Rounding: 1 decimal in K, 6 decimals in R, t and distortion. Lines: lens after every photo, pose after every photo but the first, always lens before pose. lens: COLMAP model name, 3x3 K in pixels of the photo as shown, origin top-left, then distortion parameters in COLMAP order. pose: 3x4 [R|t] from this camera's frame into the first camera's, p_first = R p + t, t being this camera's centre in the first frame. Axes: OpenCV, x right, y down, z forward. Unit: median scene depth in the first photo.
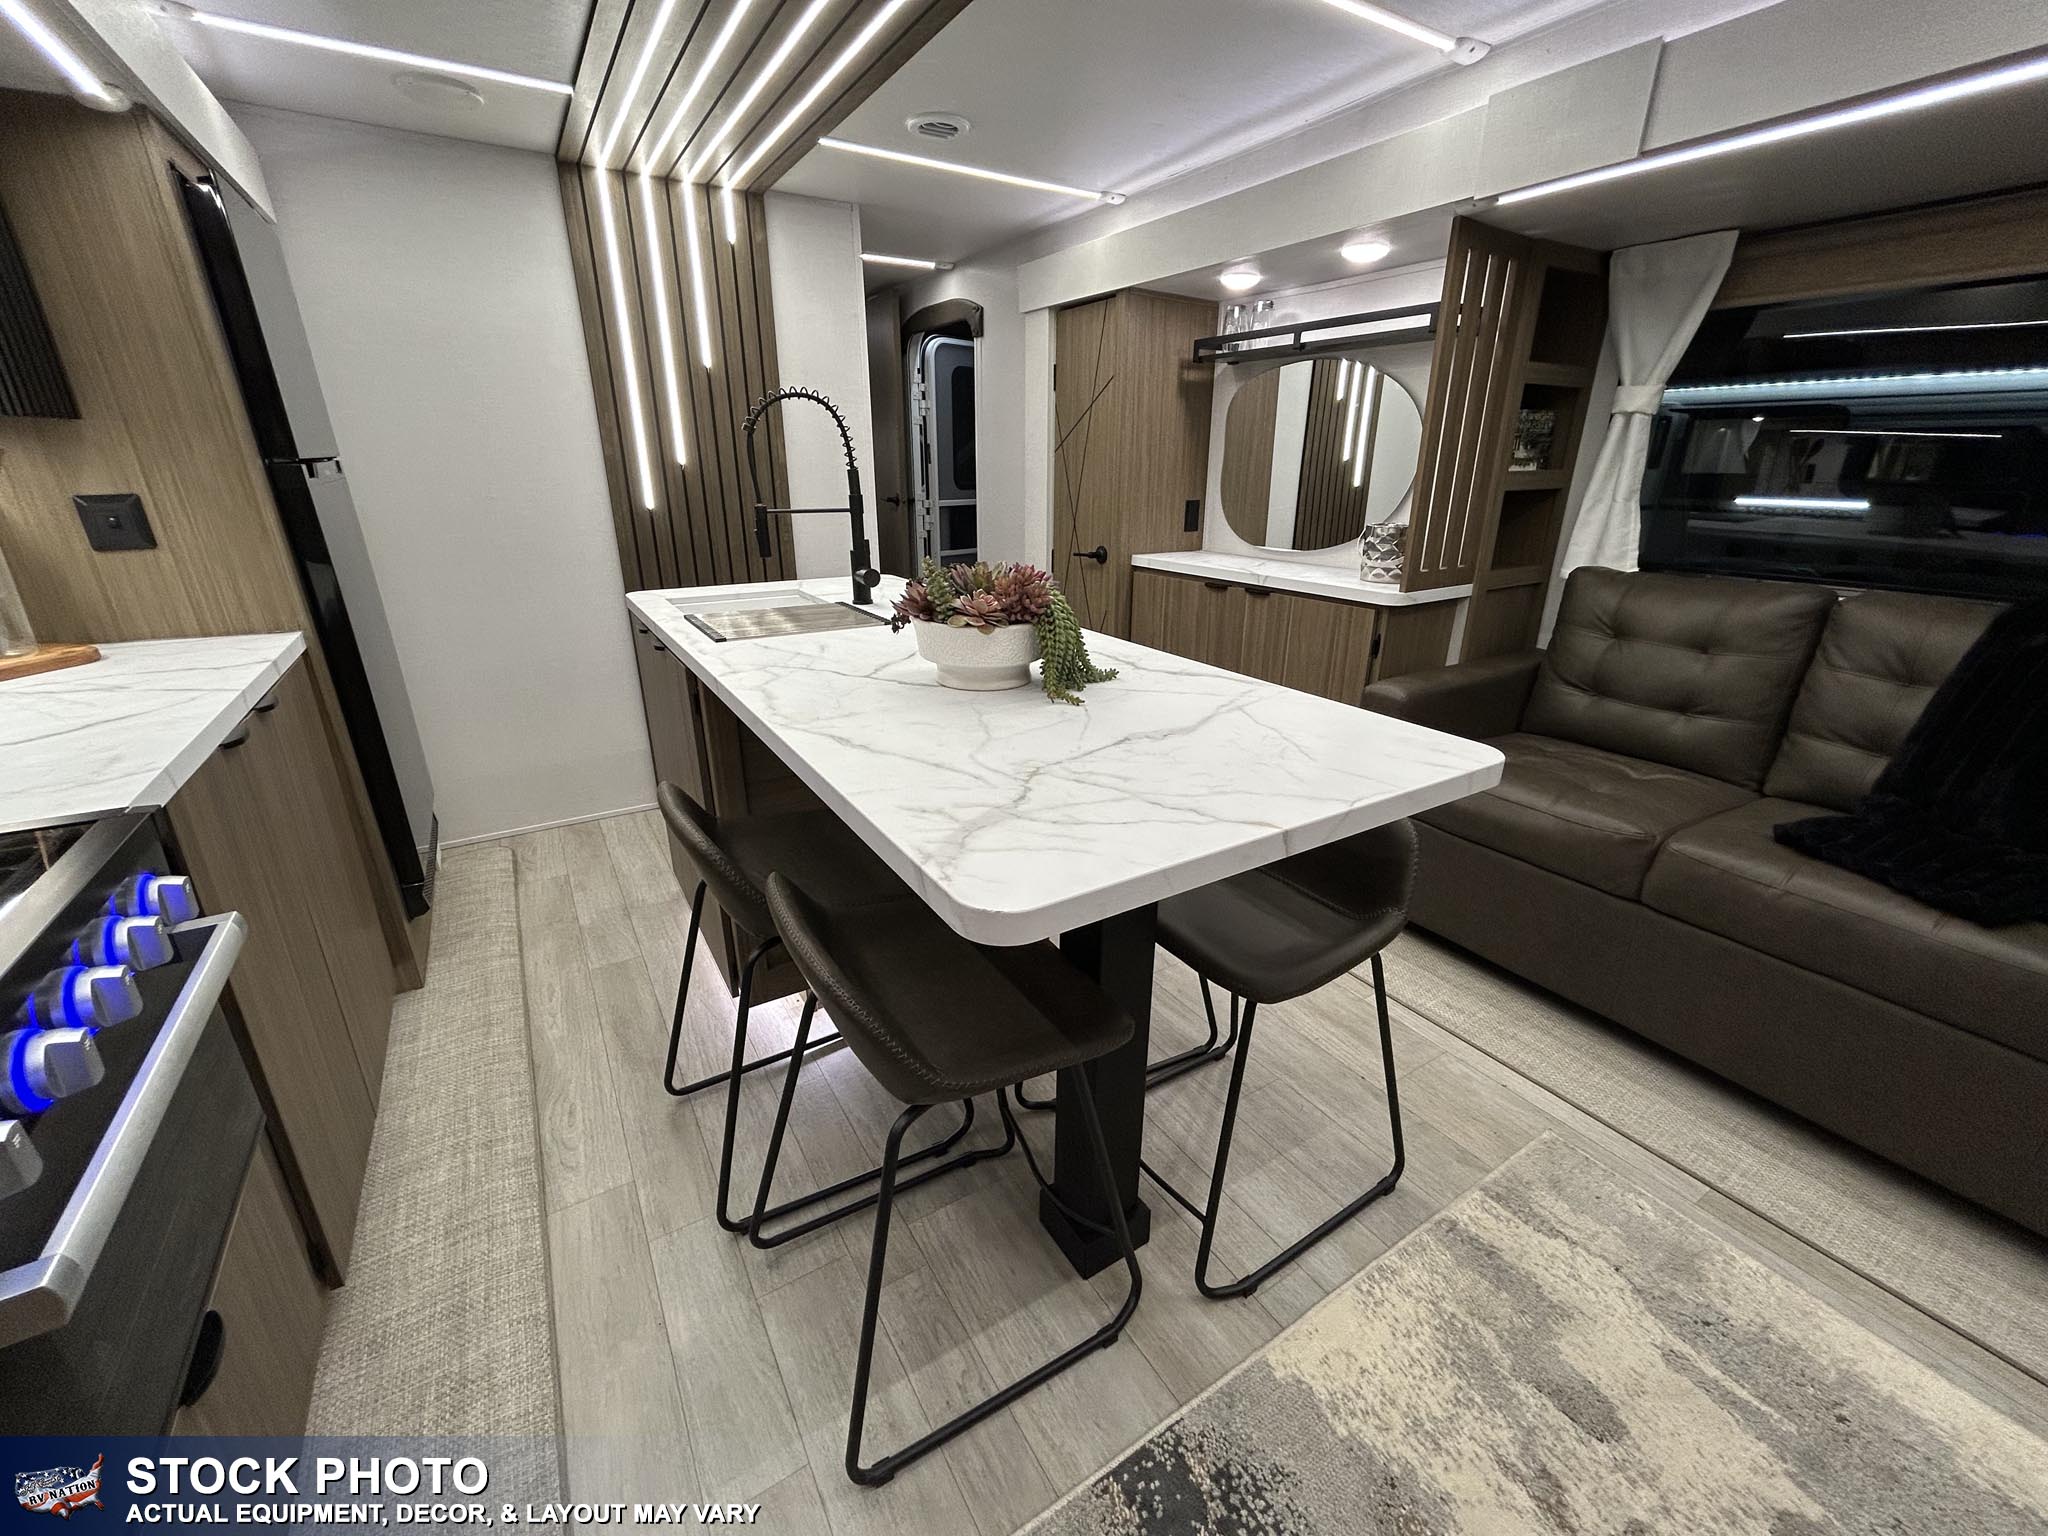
lens RADIAL K [[826.5, 0, 1024.0], [0, 826.5, 765.3], [0, 0, 1]] dist [0.000861, 0.000303]
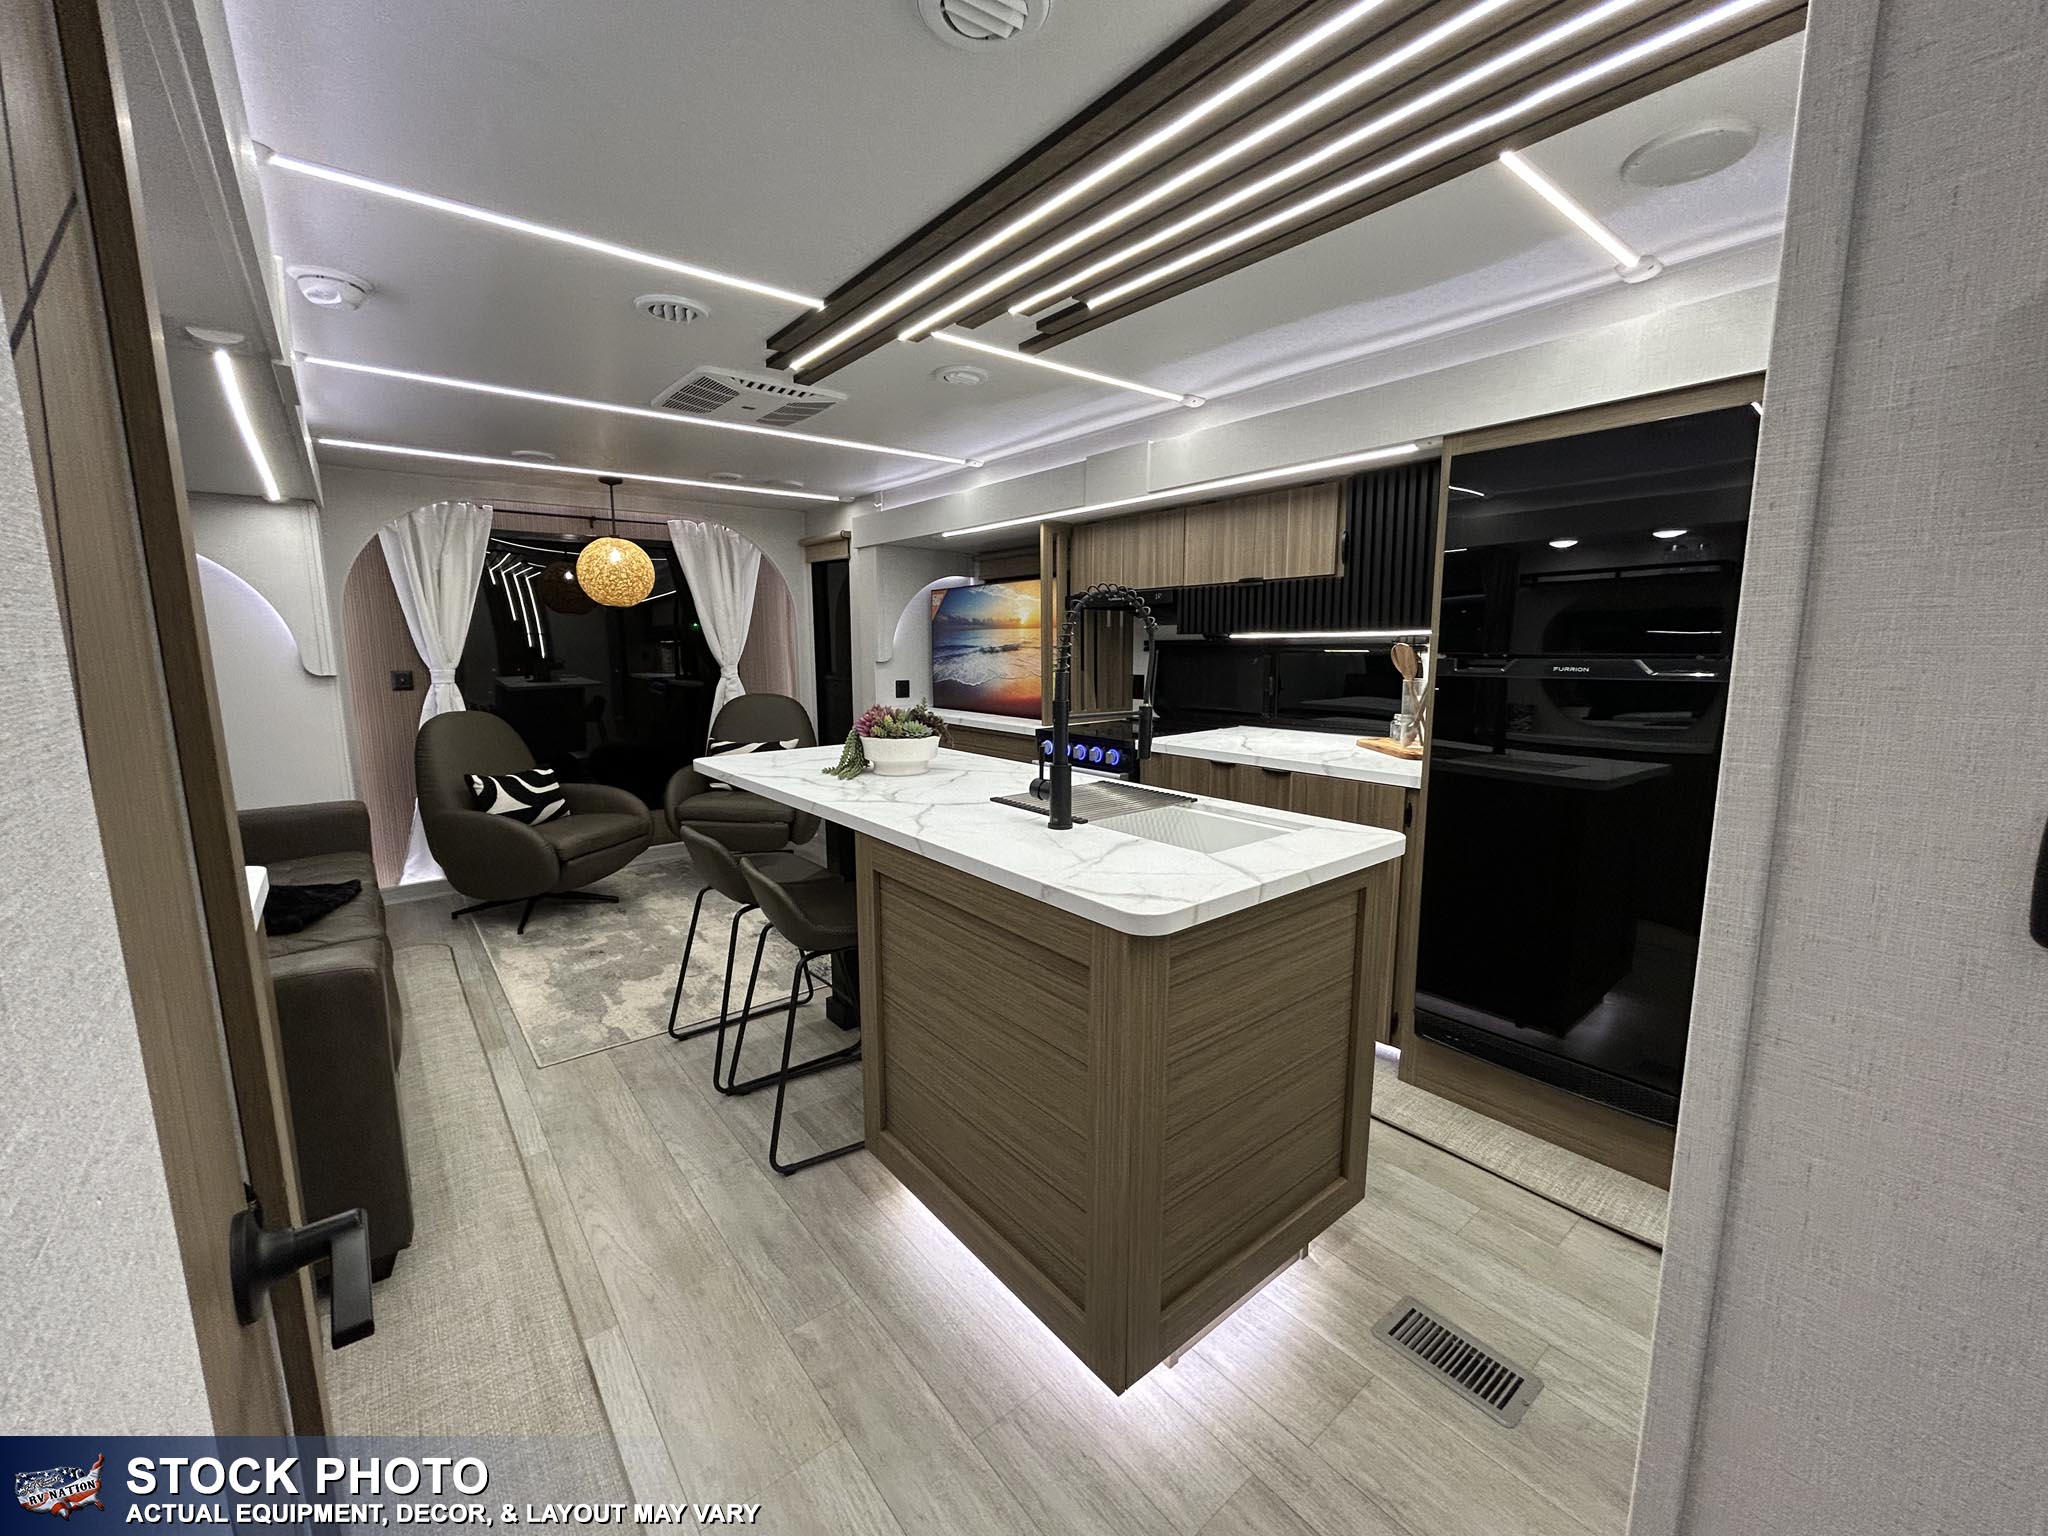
lens RADIAL K [[826.5, 0, 1023.1], [0, 826.5, 767.8], [0, 0, 1]] dist [0.000861, 0.000303]
pose [[-0.992309, 0.019756, -0.122202, -0.083588], [-0.042620, 0.872303, 0.487105, -0.890227], [0.116221, 0.488567, -0.864751, 2.319524]]
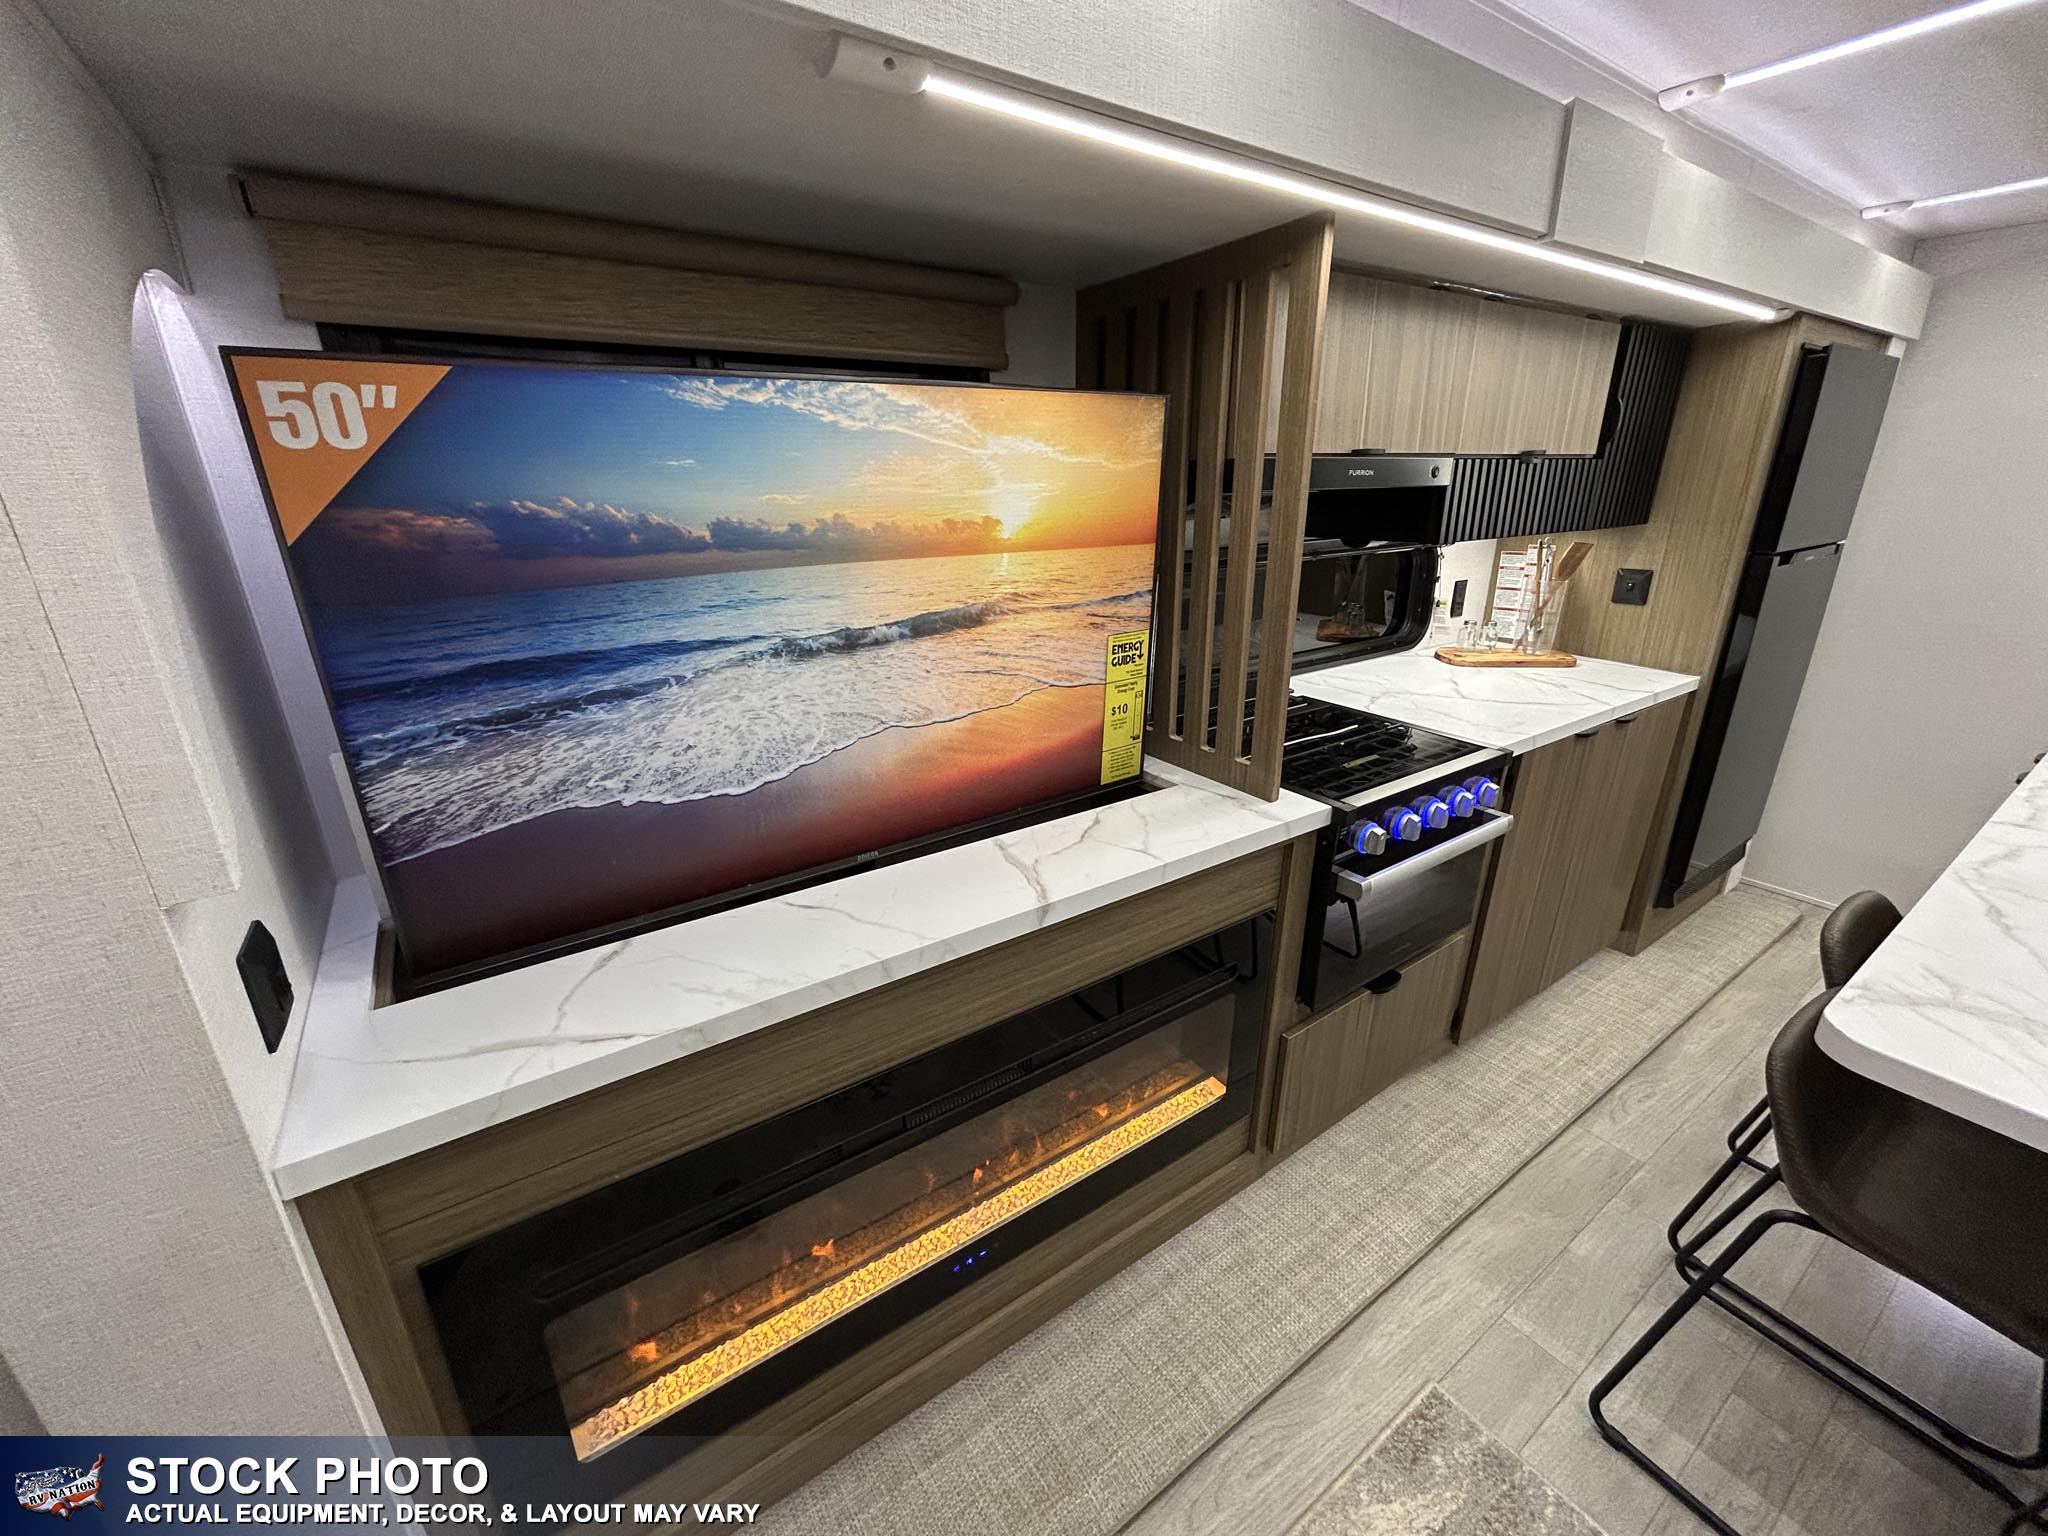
lens RADIAL K [[826.5, 0, 1018.5], [0, 826.5, 766.8], [0, 0, 1]] dist [0.000861, 0.000303]
pose [[0.045372, 0.332007, -0.942185, 0.428428], [-0.344517, 0.890494, 0.297202, -0.054913], [0.937683, 0.311114, 0.154785, -0.218593]]
